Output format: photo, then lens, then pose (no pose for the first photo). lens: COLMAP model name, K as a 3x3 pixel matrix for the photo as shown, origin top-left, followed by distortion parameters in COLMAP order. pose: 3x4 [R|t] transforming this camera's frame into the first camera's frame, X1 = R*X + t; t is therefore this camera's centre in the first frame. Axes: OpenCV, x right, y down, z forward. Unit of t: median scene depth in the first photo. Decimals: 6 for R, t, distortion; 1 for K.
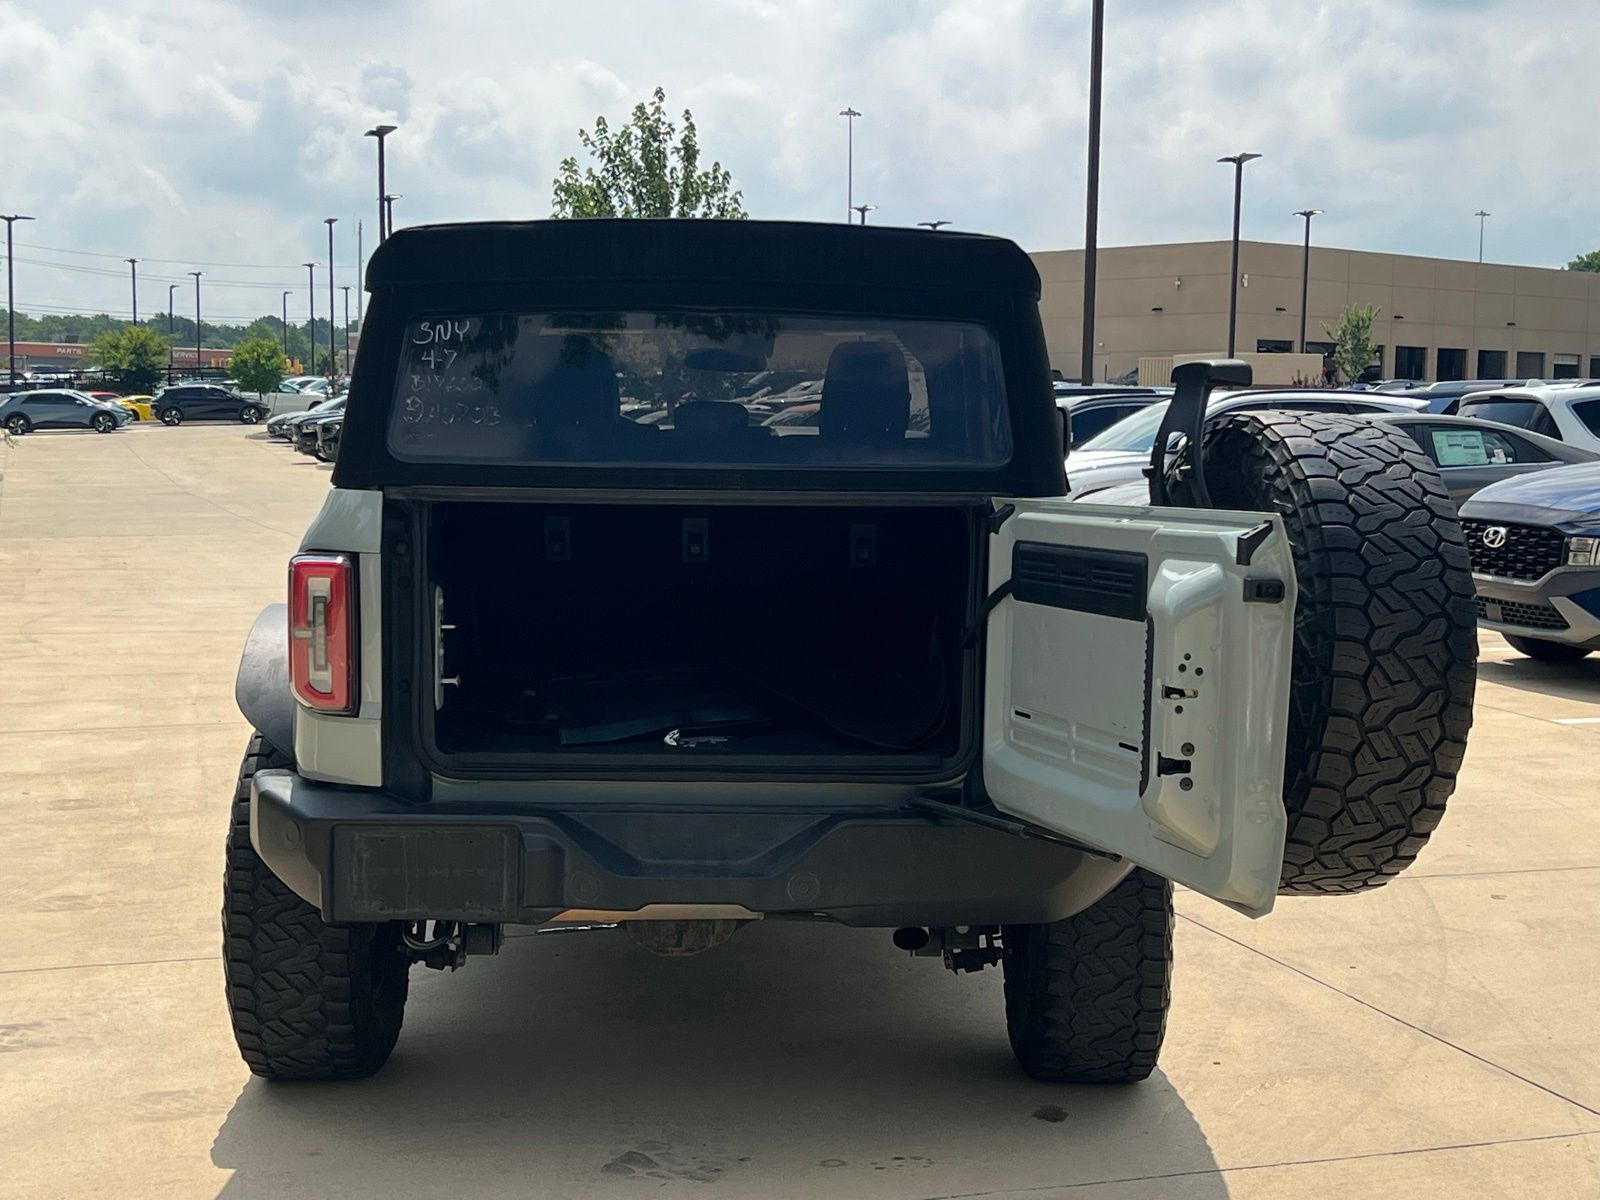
lens RADIAL K [[2360.0, 0, 797.4], [0, 2360.0, 680.0], [0, 0, 1]] dist [0.252240, -0.811666]
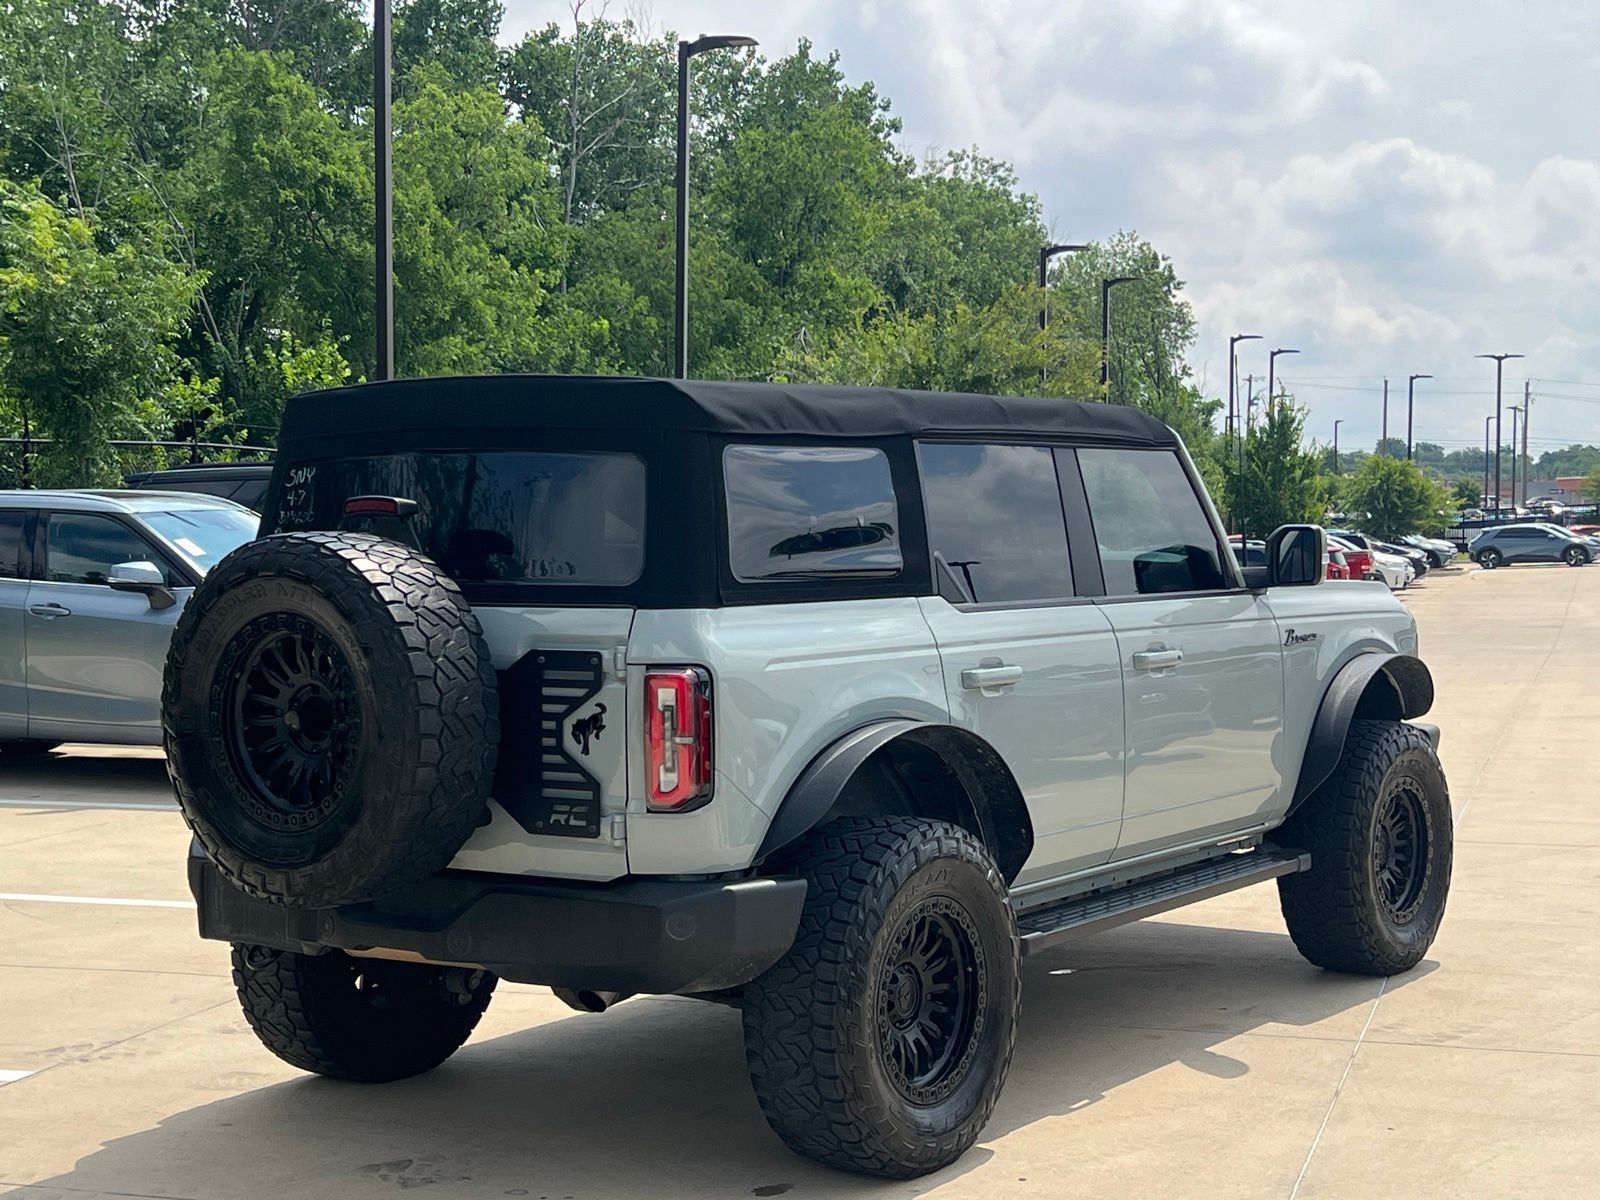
lens RADIAL K [[2394.9, 0, 804.1], [0, 2394.9, 630.7], [0, 0, 1]] dist [0.252455, -1.033043]
pose [[0.815102, 0.014828, -0.579128, 0.409438], [-0.058976, 0.996603, -0.057491, -0.003452], [0.576308, 0.081016, 0.813207, 0.057995]]
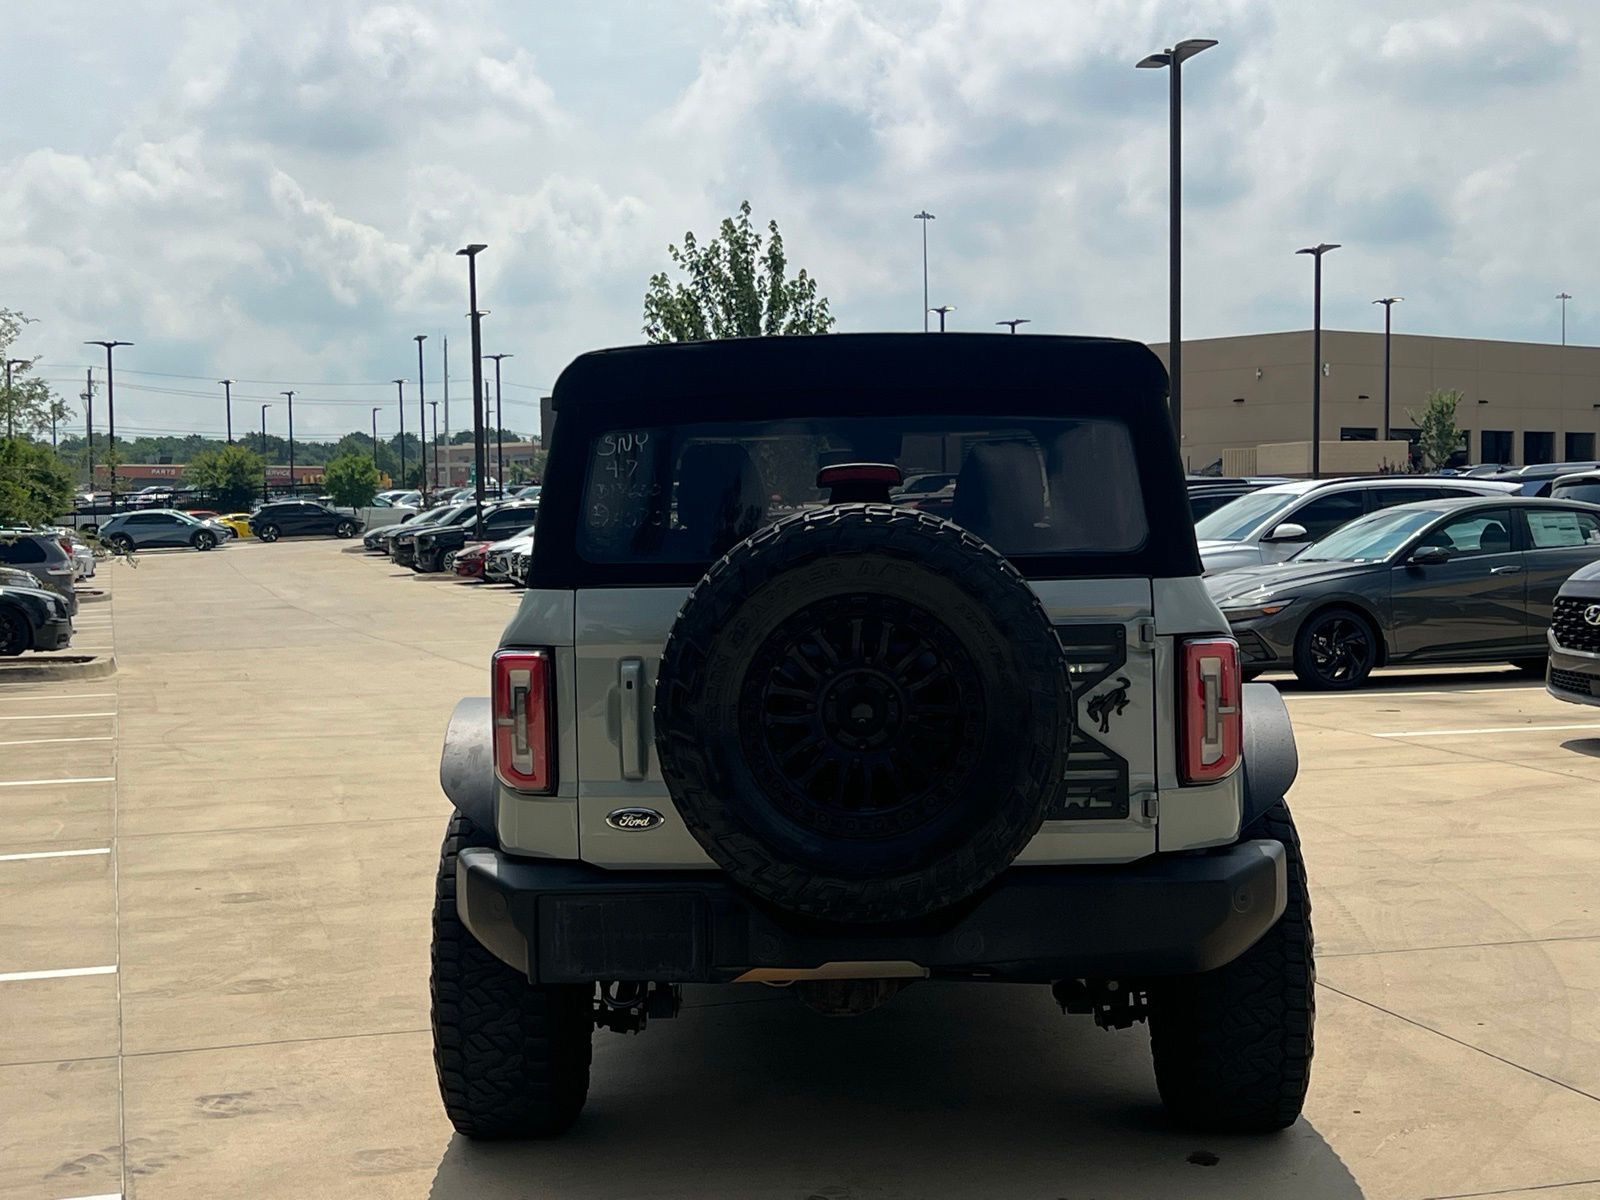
lens RADIAL K [[2360.0, 0, 797.4], [0, 2360.0, 680.0], [0, 0, 1]] dist [0.252240, -0.811666]
pose [[0.999080, -0.023171, -0.036074, -0.017464], [0.021637, 0.998869, -0.042344, 0.005638], [0.037015, 0.041525, 0.998452, -0.045473]]
